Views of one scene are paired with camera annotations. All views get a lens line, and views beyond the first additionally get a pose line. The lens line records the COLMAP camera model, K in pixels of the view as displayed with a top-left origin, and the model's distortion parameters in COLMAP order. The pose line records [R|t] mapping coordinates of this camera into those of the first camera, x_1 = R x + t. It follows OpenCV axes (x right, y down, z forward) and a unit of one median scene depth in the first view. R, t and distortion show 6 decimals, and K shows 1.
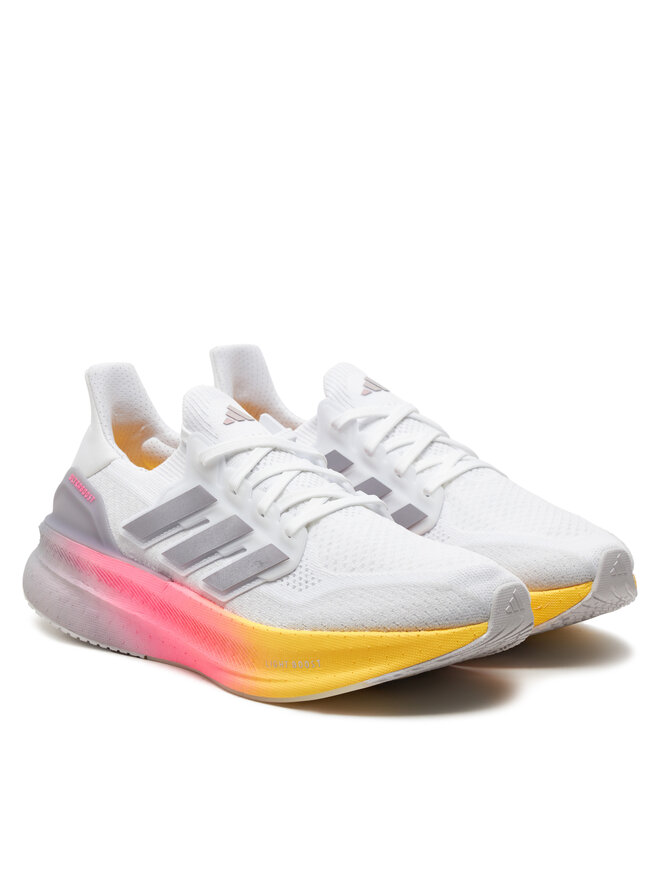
lens RADIAL K [[2186.6, 0, 330.0], [0, 2186.6, 440.0], [0, 0, 1]] dist [-0.102481, 0.047587]
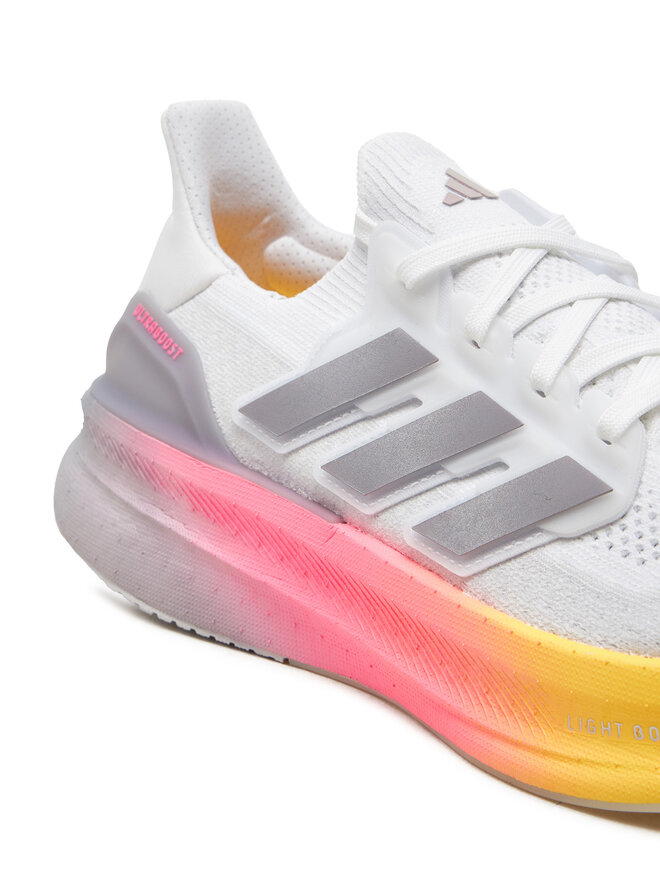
lens RADIAL K [[1725.2, 0, 330.0], [0, 1725.2, 440.0], [0, 0, 1]] dist [-0.129069, -0.008870]
pose [[0.999962, -0.003494, -0.007936, -0.071450], [0.004291, 0.994700, 0.102733, 0.005699], [0.007535, -0.102763, 0.994677, 0.606082]]
